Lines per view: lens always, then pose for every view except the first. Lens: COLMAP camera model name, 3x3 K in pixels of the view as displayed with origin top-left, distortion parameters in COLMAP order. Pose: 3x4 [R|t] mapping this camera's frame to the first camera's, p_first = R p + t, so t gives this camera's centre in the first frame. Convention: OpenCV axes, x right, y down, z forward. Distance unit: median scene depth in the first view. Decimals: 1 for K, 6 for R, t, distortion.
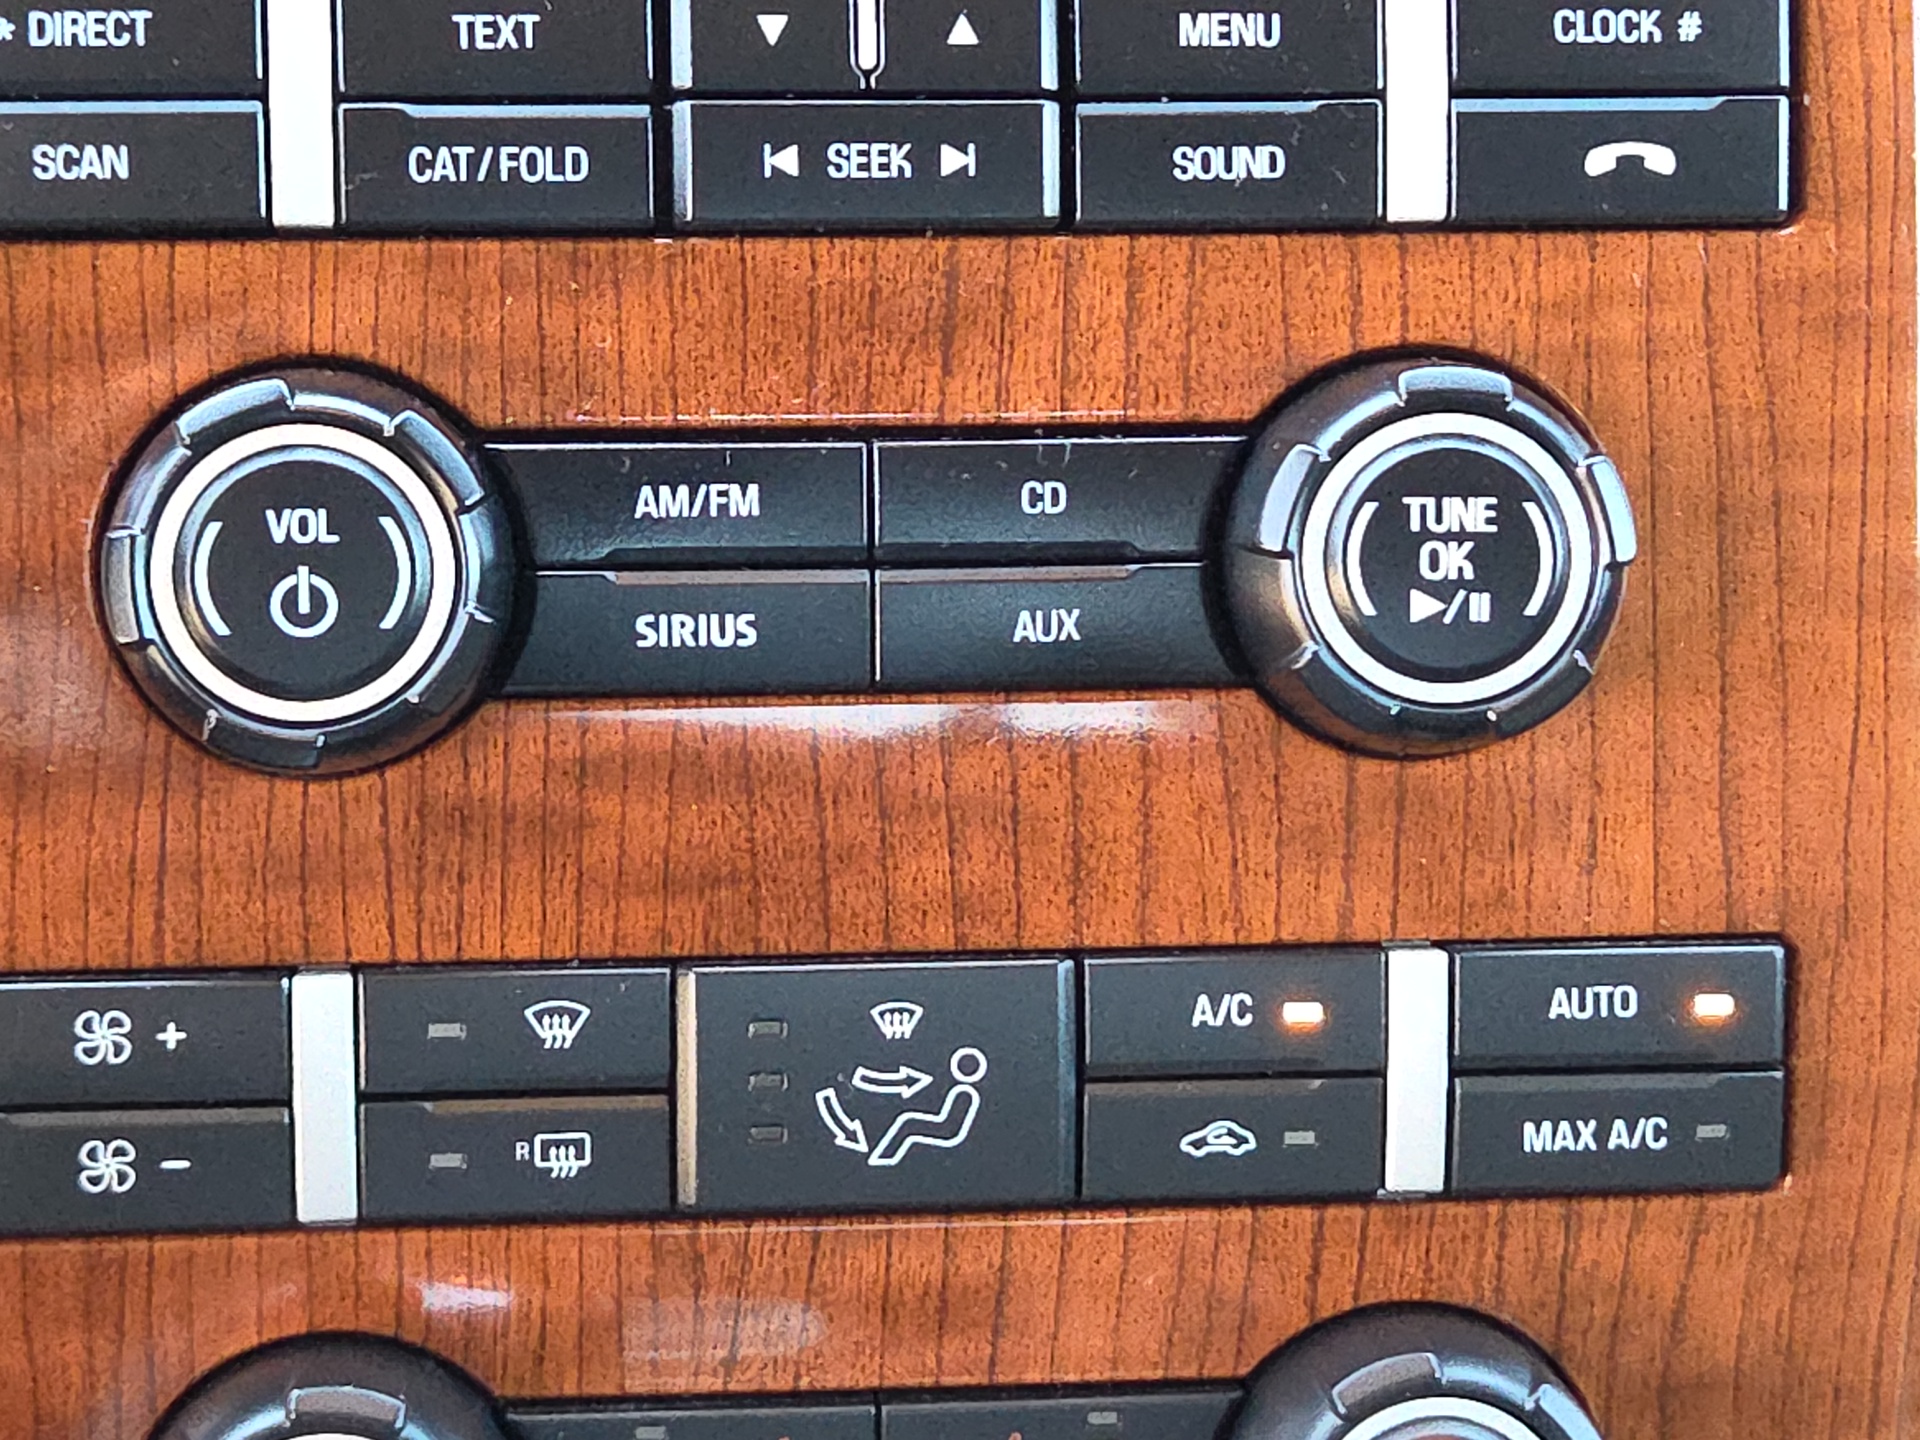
lens RADIAL K [[4573.5, 0, 991.6], [0, 4573.5, 683.9], [0, 0, 1]] dist [0.128003, 0.000000]
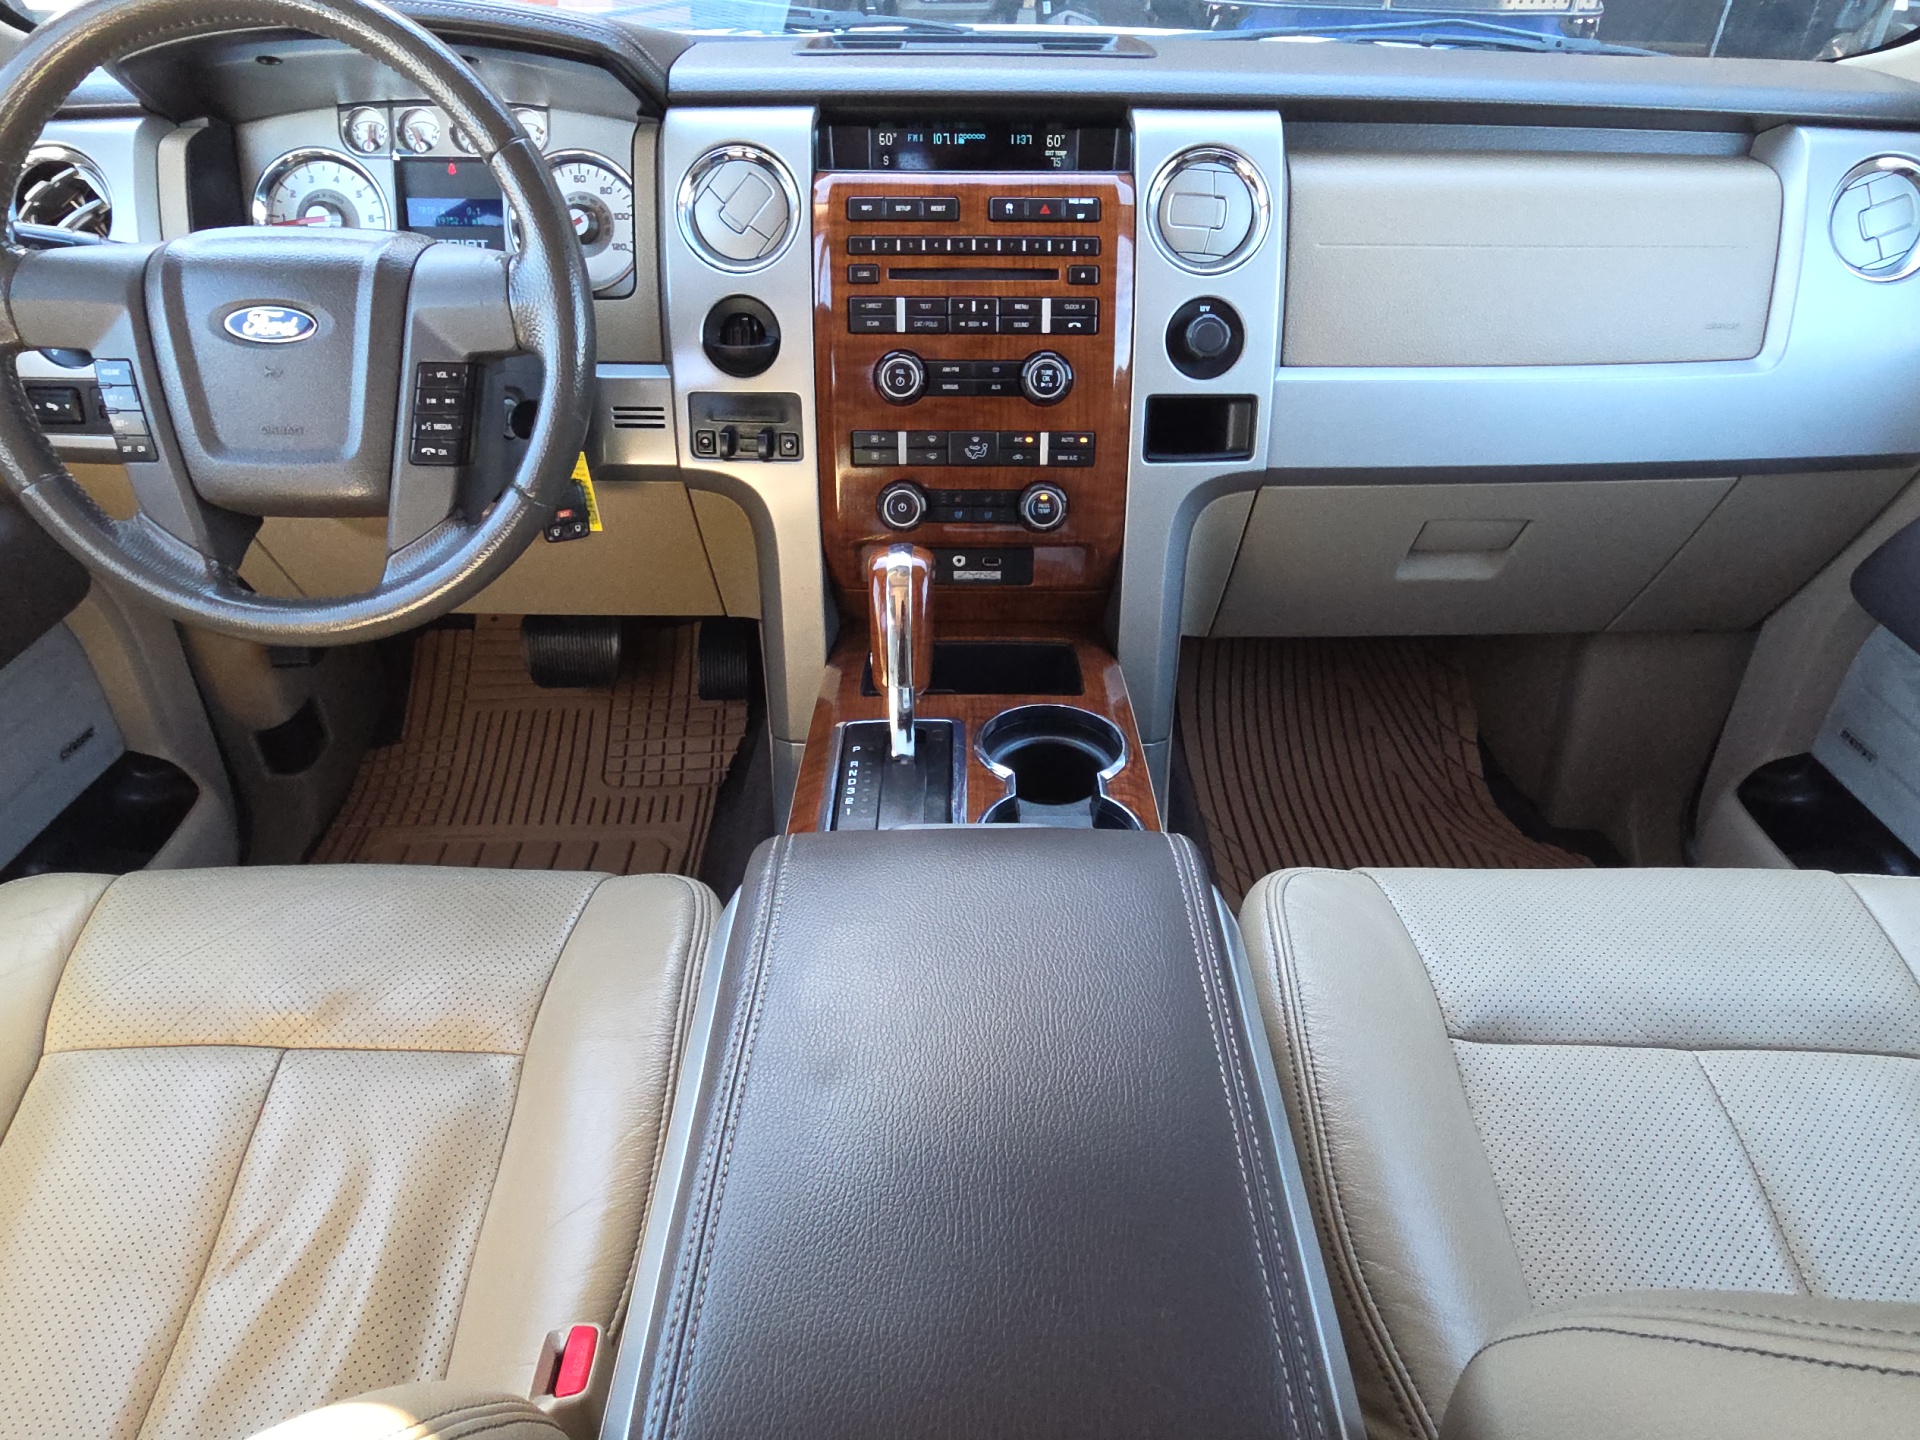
lens RADIAL K [[1240.7, 0, 970.0], [0, 1240.7, 697.3], [0, 0, 1]] dist [0.005603, -0.000098]
pose [[0.994736, 0.039839, -0.094409, 0.185426], [-0.021155, 0.981322, 0.191205, 0.100563], [0.100263, -0.188202, 0.976999, -1.132629]]
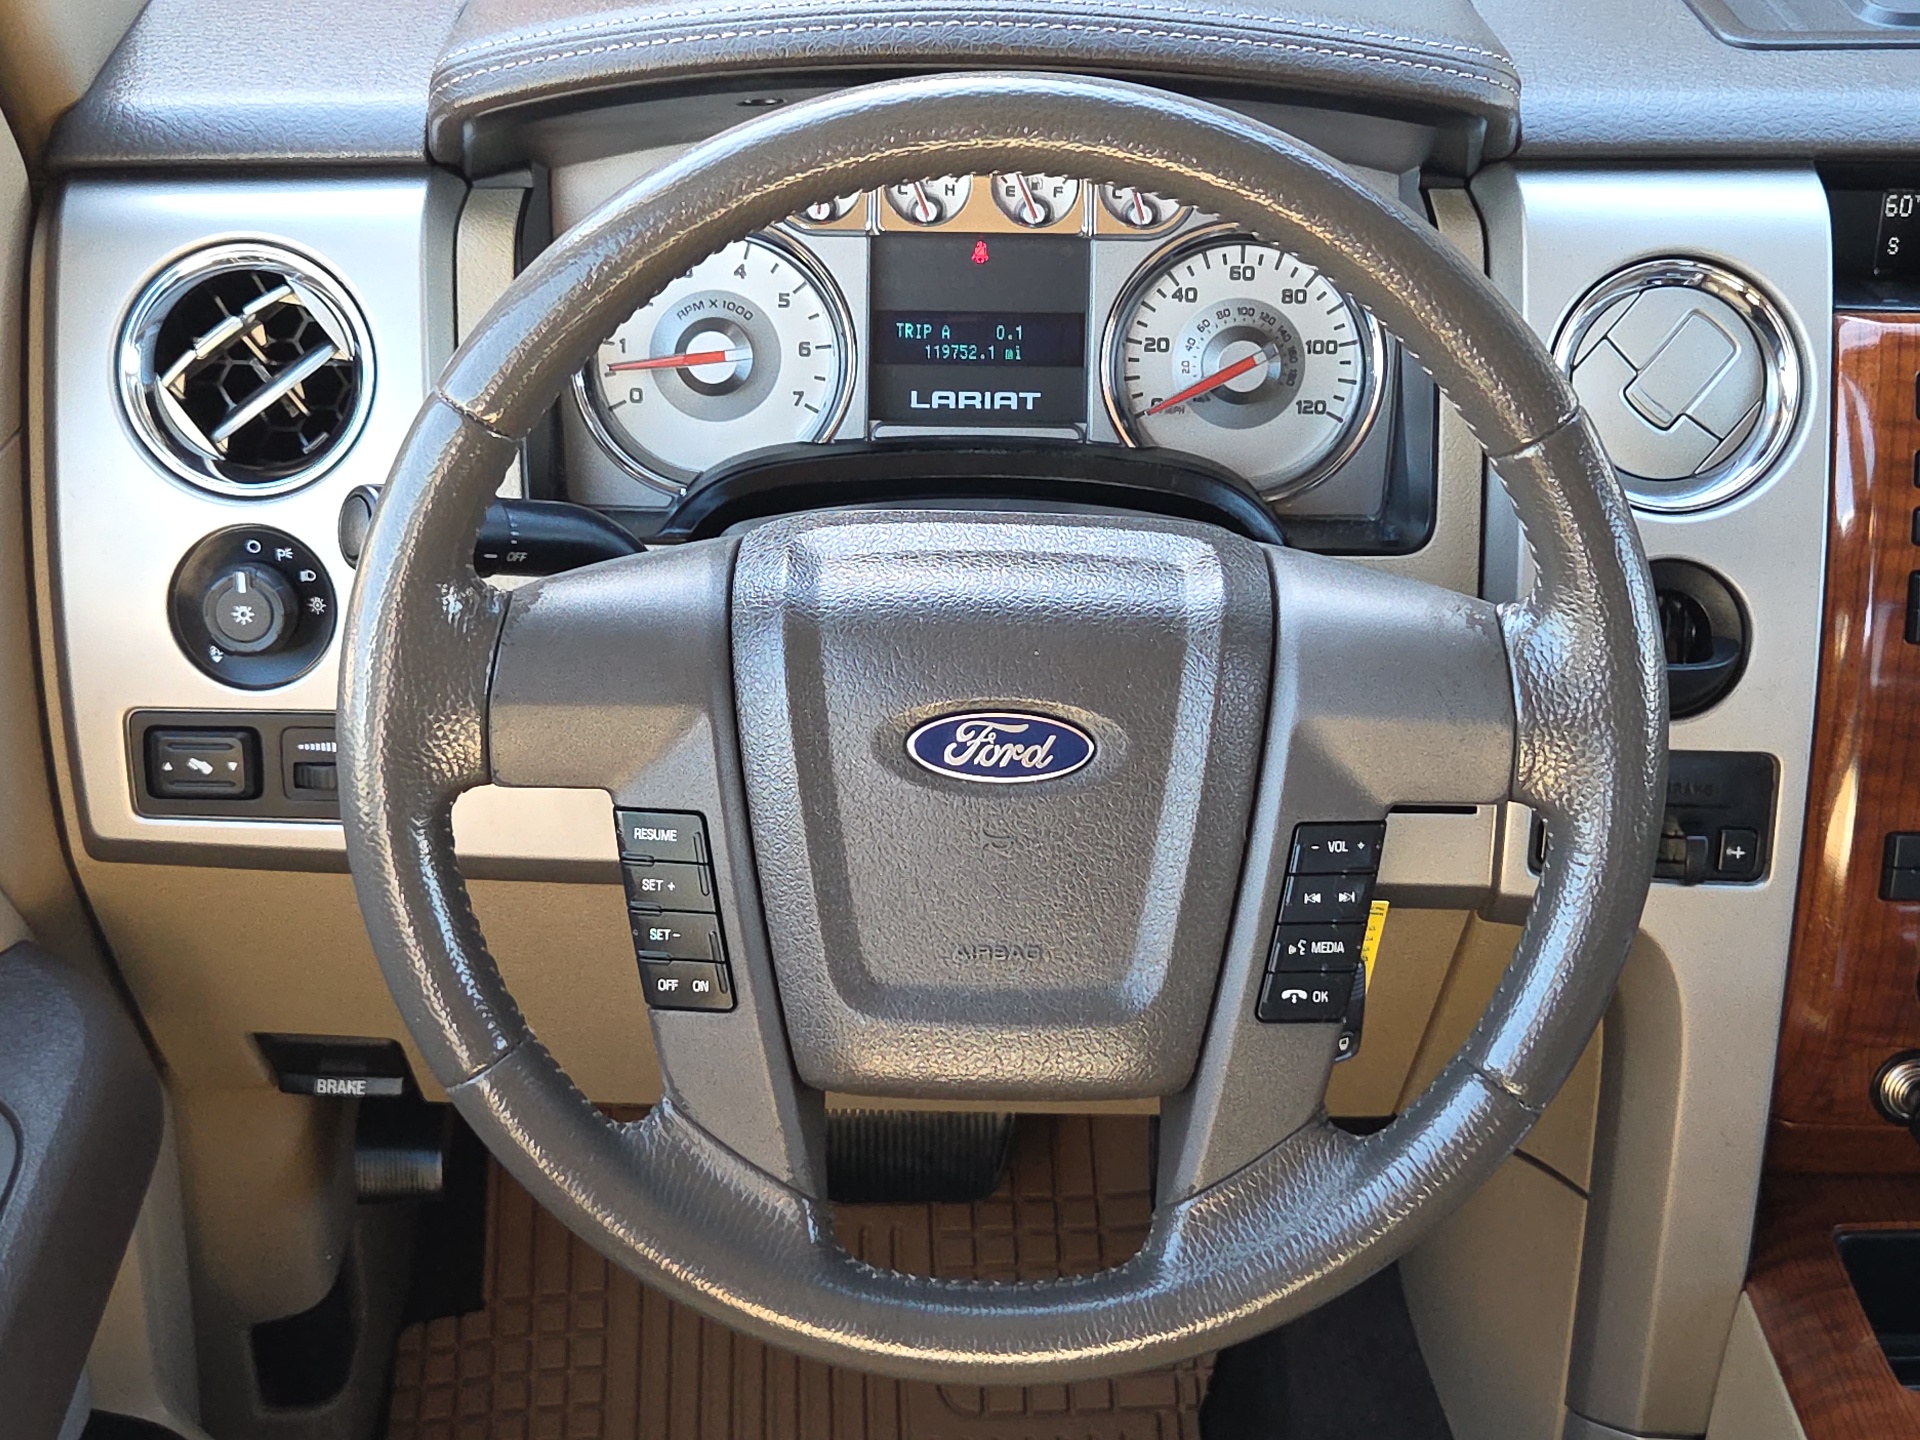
lens RADIAL K [[2811.3, 0, 974.4], [0, 2811.3, 676.3], [0, 0, 1]] dist [0.090732, 0.000000]
pose [[0.996488, 0.039155, -0.074014, -0.808900], [-0.029491, 0.991409, 0.127432, -0.335548], [0.078368, -0.124802, 0.989082, -1.337172]]
